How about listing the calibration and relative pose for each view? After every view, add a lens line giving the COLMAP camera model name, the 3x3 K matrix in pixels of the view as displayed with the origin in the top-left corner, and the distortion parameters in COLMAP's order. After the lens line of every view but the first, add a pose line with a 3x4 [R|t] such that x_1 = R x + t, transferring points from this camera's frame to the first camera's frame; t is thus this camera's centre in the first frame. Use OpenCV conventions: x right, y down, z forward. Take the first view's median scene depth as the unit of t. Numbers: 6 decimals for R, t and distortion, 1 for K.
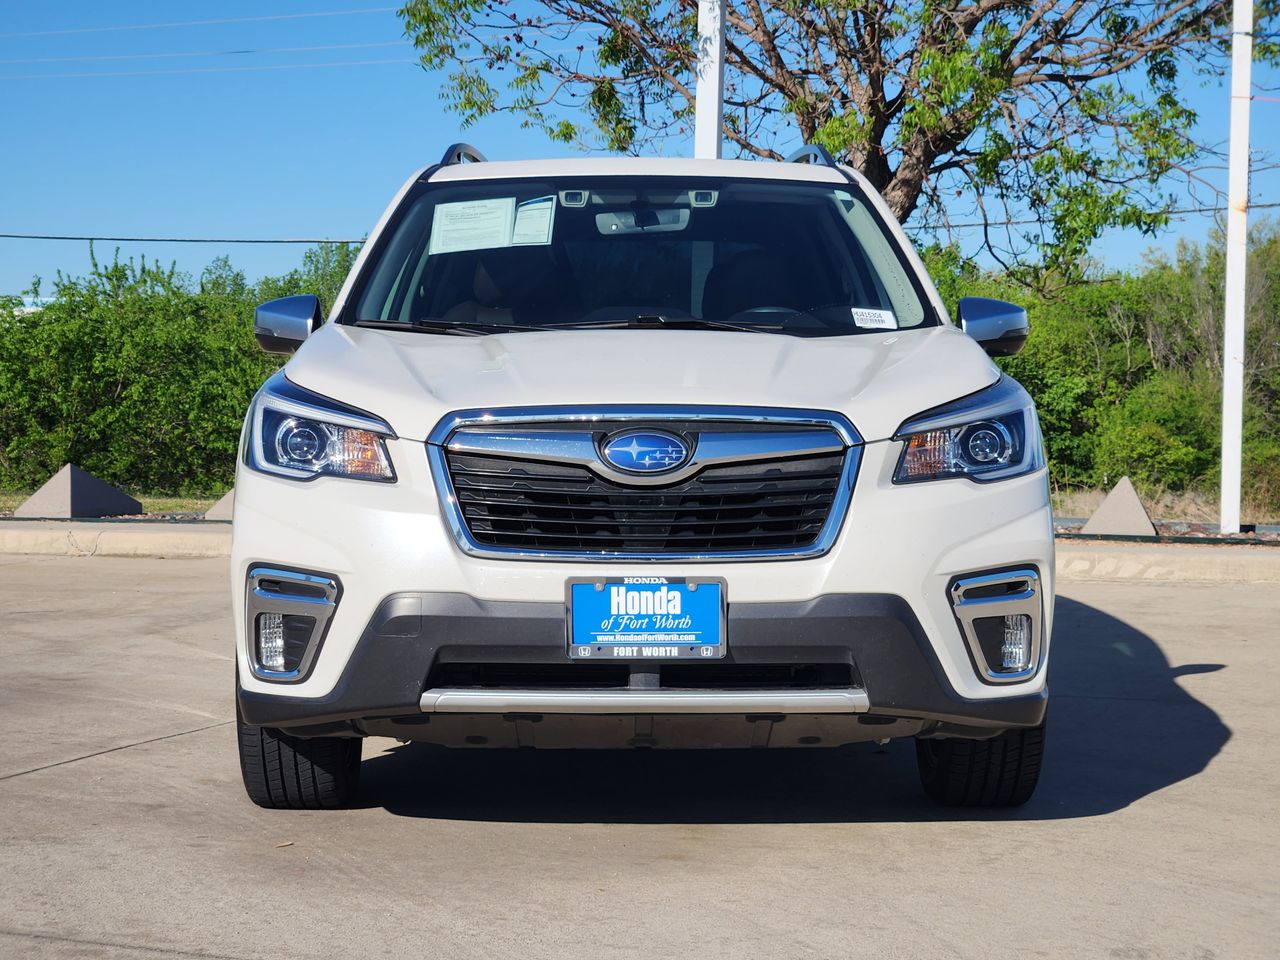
lens RADIAL K [[2264.1, 0, 640.0], [0, 2264.1, 480.0], [0, 0, 1]] dist [-0.525229, 6.783416]
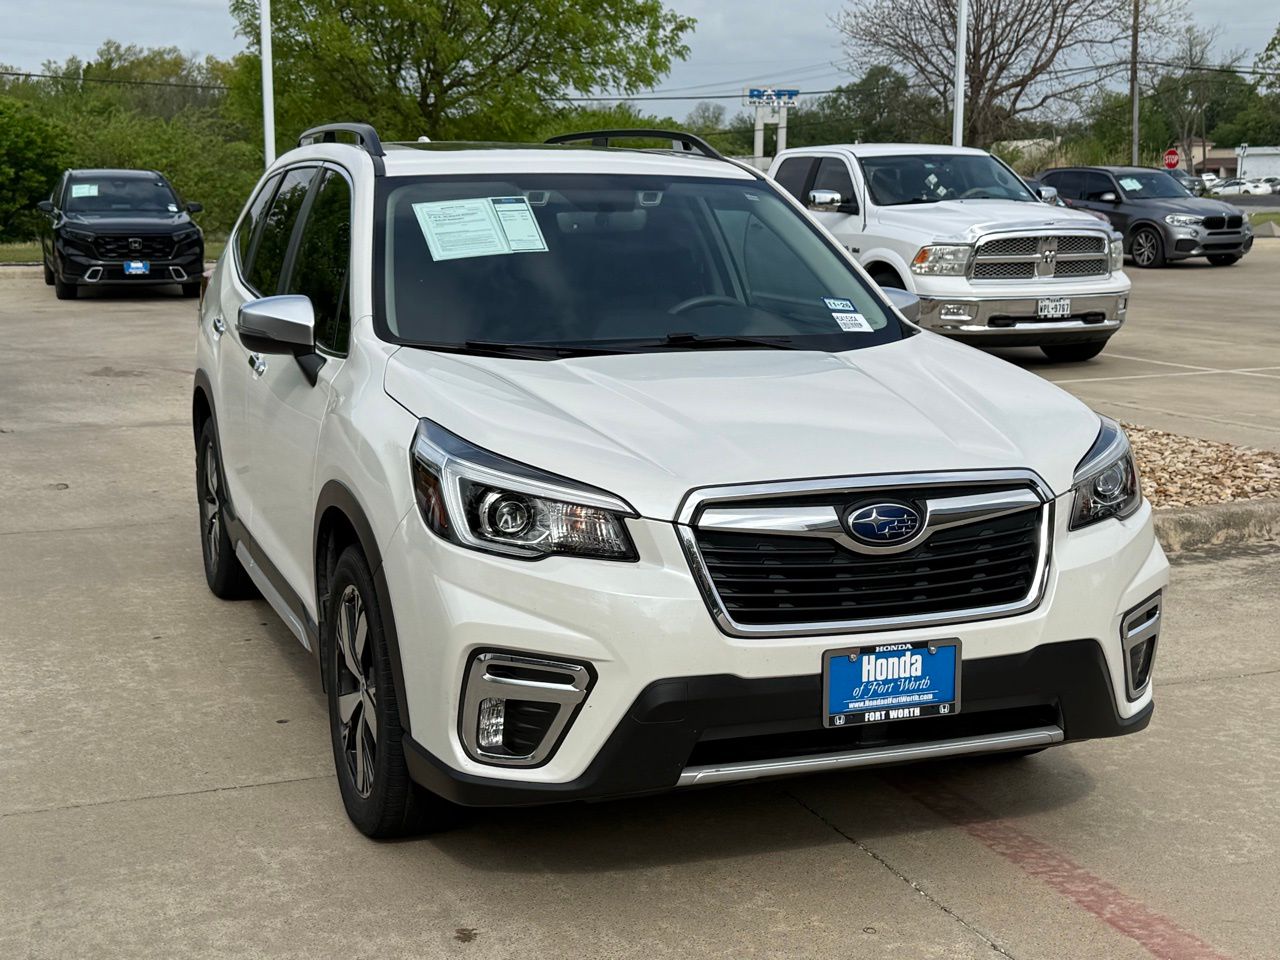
lens RADIAL K [[1672.1, 0, 640.0], [0, 1672.1, 480.0], [0, 0, 1]] dist [0.105445, -0.006917]
pose [[0.942997, -0.053378, 0.328494, -0.349673], [0.013216, 0.992282, 0.123299, -0.126085], [-0.332540, -0.111929, 0.936424, 0.319735]]
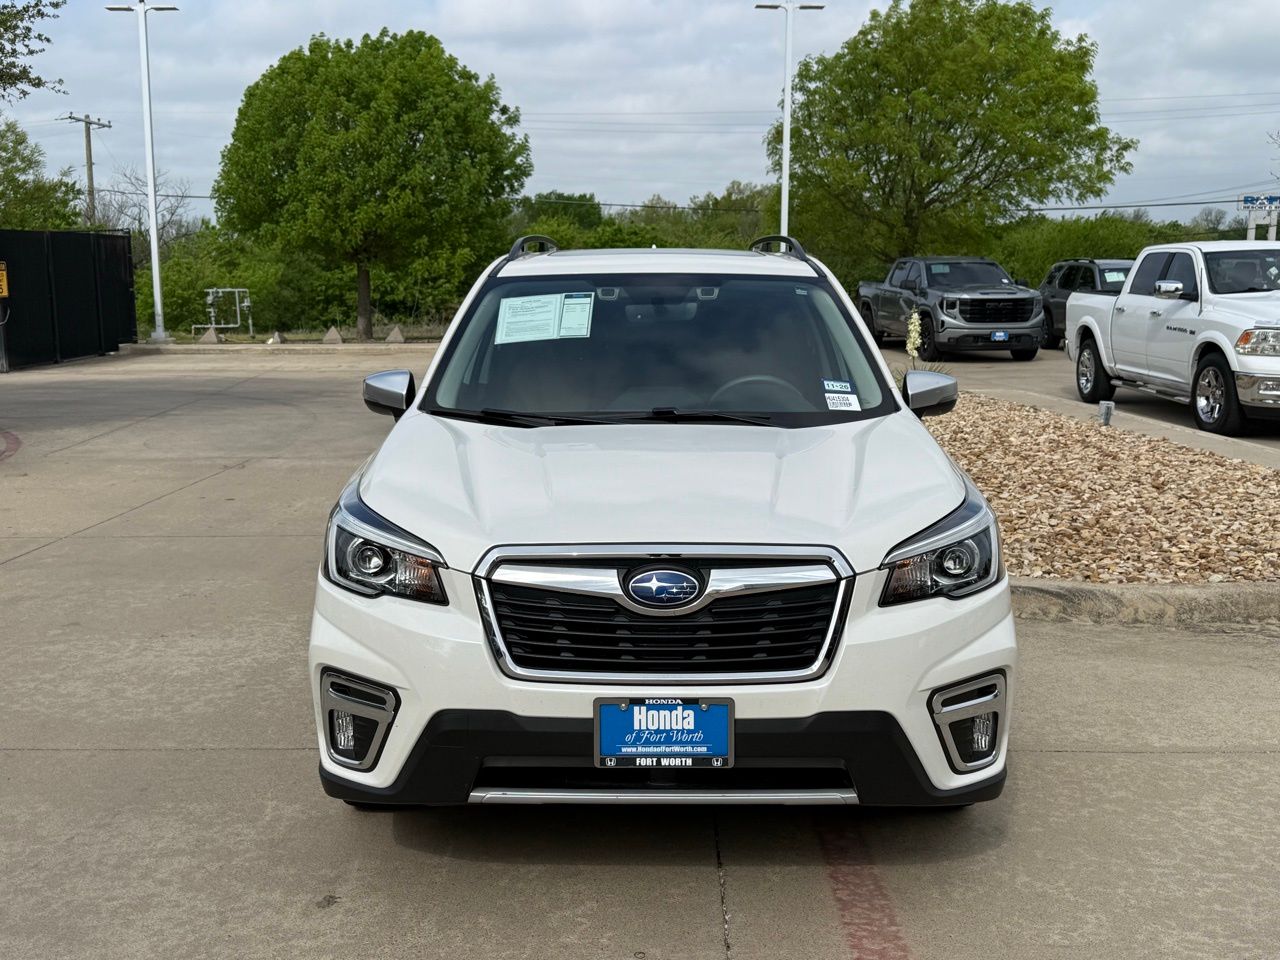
lens RADIAL K [[1269.9, 0, 640.0], [0, 1269.9, 480.0], [0, 0, 1]] dist [0.103958, -0.180994]
pose [[0.999887, 0.000092, -0.015002, 0.000104], [0.001452, 0.994692, 0.102891, -0.131060], [0.014932, -0.102901, 0.994579, 0.362642]]
